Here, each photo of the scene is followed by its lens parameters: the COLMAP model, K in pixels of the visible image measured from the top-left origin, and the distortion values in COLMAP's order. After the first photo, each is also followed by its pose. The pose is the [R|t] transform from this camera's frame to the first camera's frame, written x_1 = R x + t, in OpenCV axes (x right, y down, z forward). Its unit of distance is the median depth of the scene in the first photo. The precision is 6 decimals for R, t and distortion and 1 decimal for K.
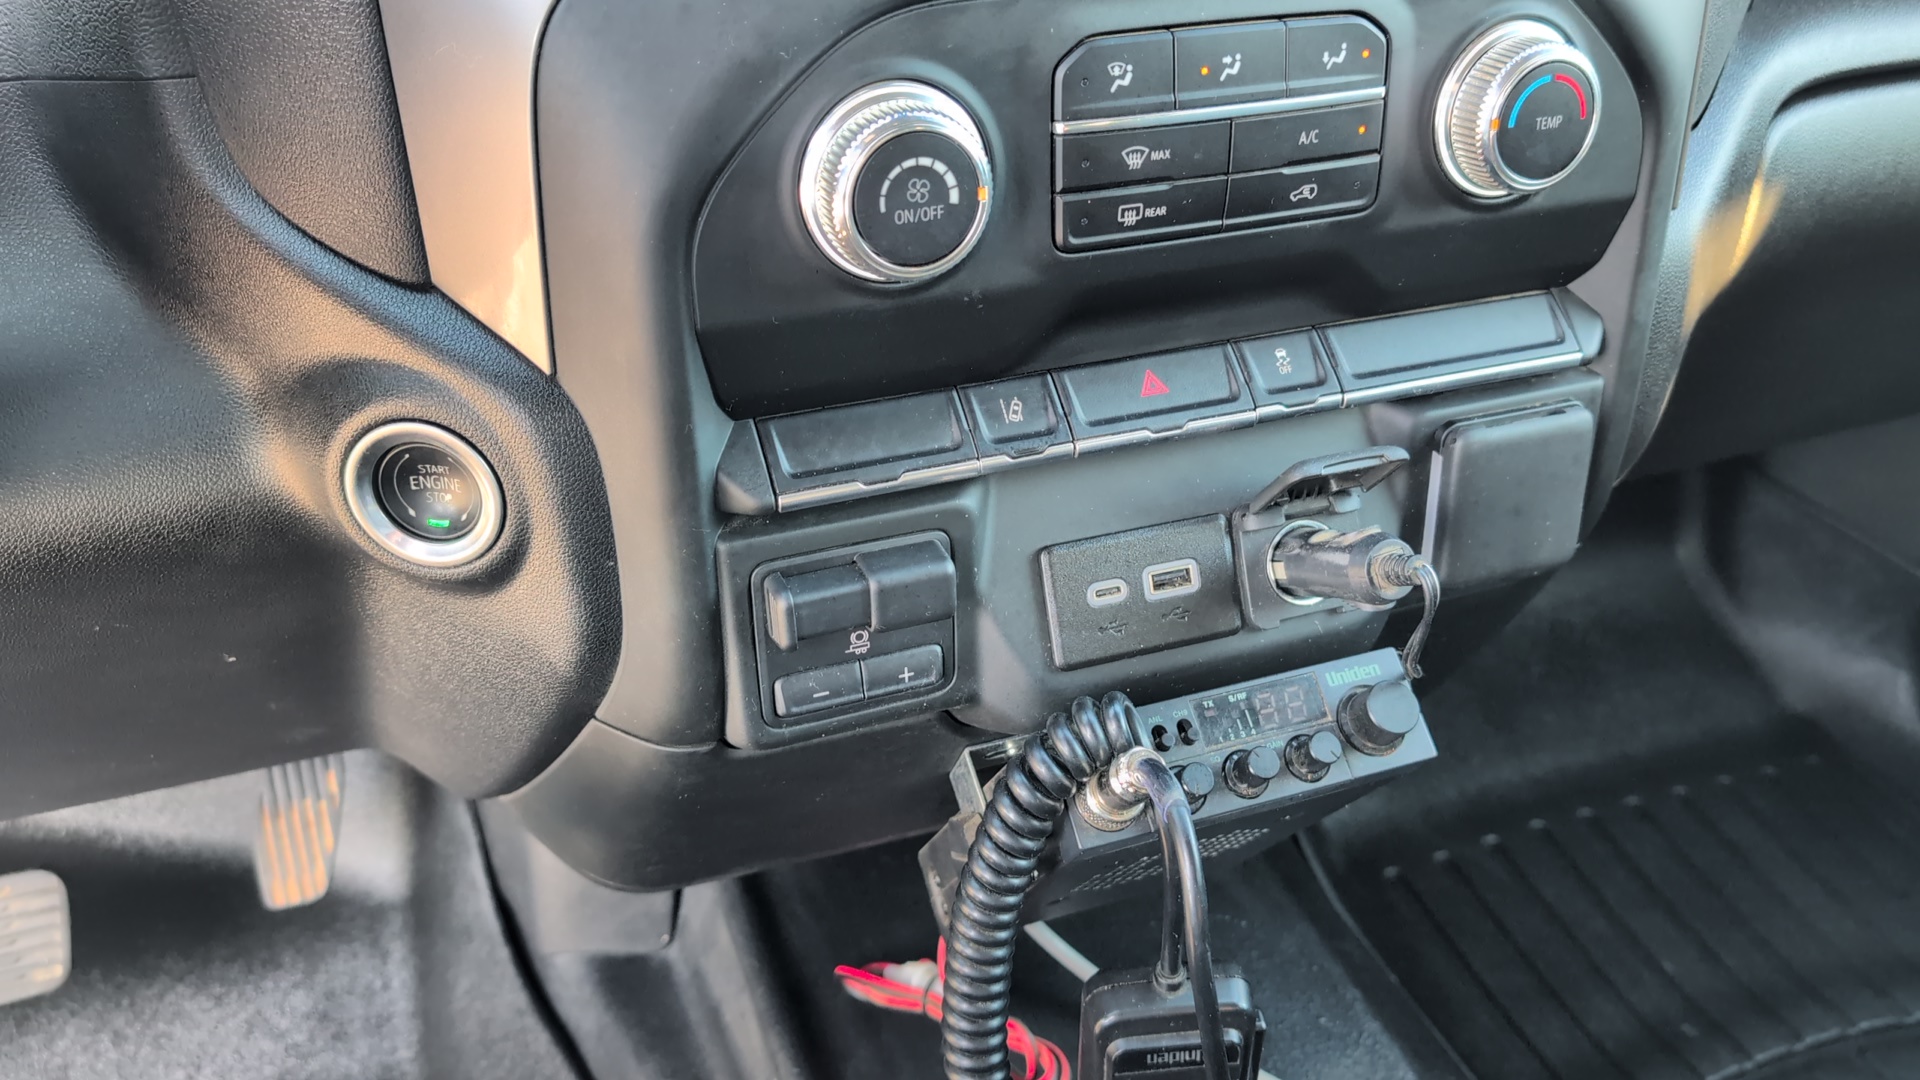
lens RADIAL K [[1638.7, 0, 952.7], [0, 1638.7, 552.8], [0, 0, 1]] dist [0.071230, -0.058770]
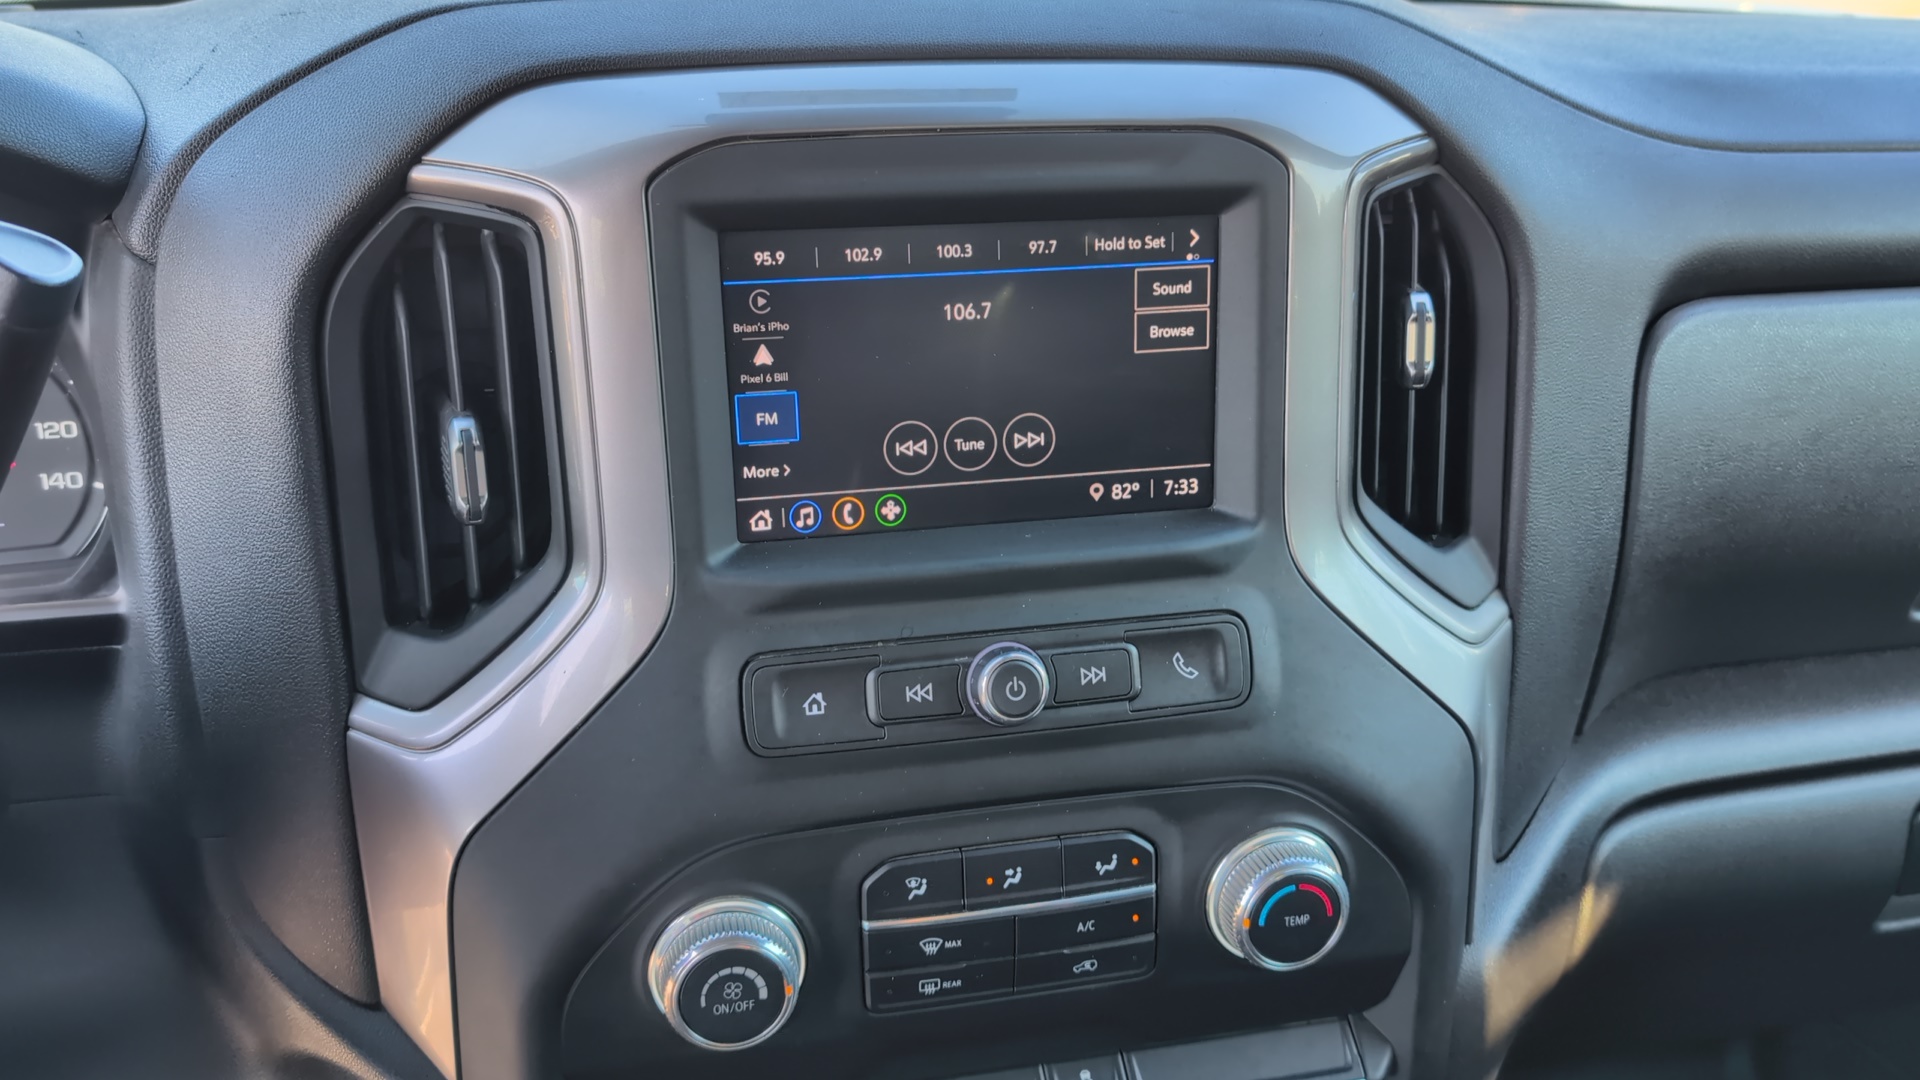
lens RADIAL K [[1638.7, 0, 953.2], [0, 1638.7, 532.1], [0, 0, 1]] dist [0.071230, -0.058770]
pose [[0.990100, 0.051266, -0.130664, 0.249072], [-0.072794, 0.983482, -0.165726, -0.312332], [0.120009, 0.173597, 0.977477, -0.238287]]
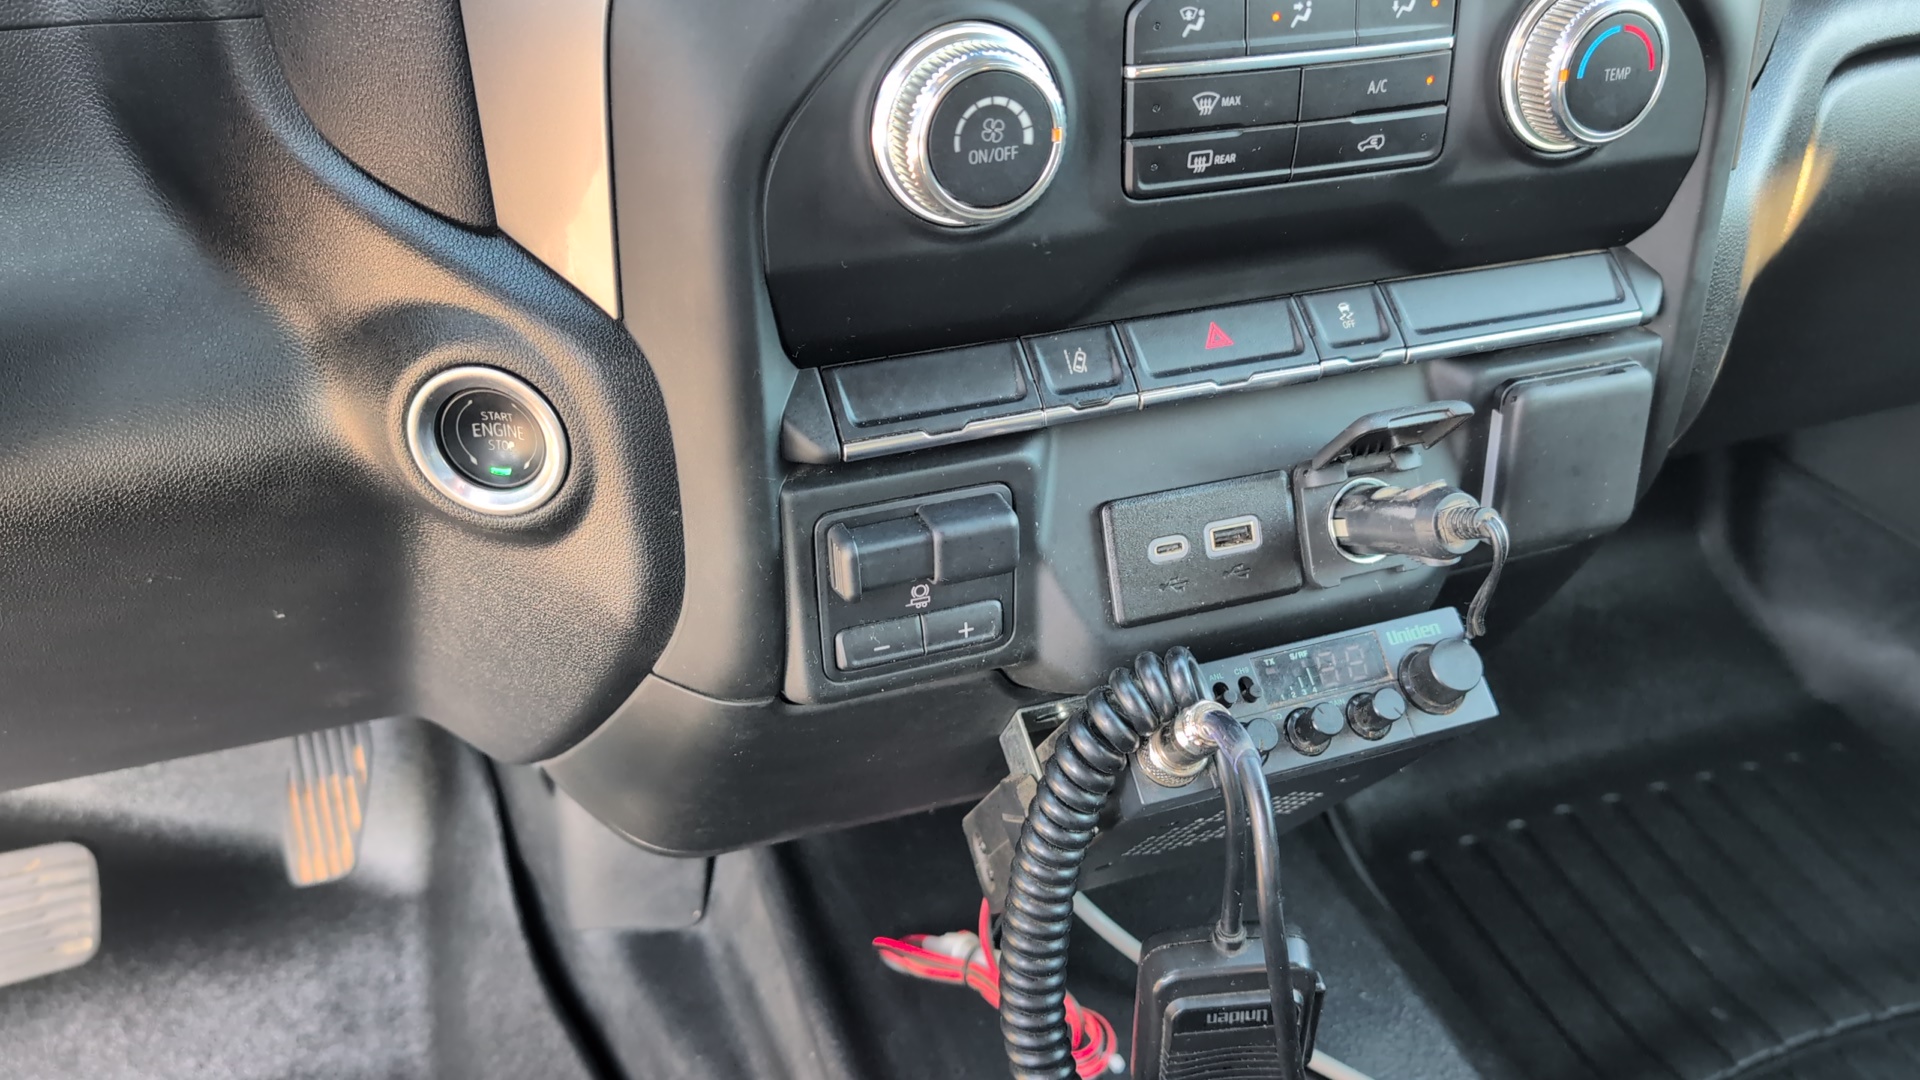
lens RADIAL K [[1638.7, 0, 960.4], [0, 1638.7, 544.9], [0, 0, 1]] dist [0.071230, -0.058770]
pose [[0.999980, 0.003384, 0.005331, -0.038072], [-0.003346, 0.999969, -0.007156, 0.030867], [-0.005355, 0.007138, 0.999960, 0.007591]]
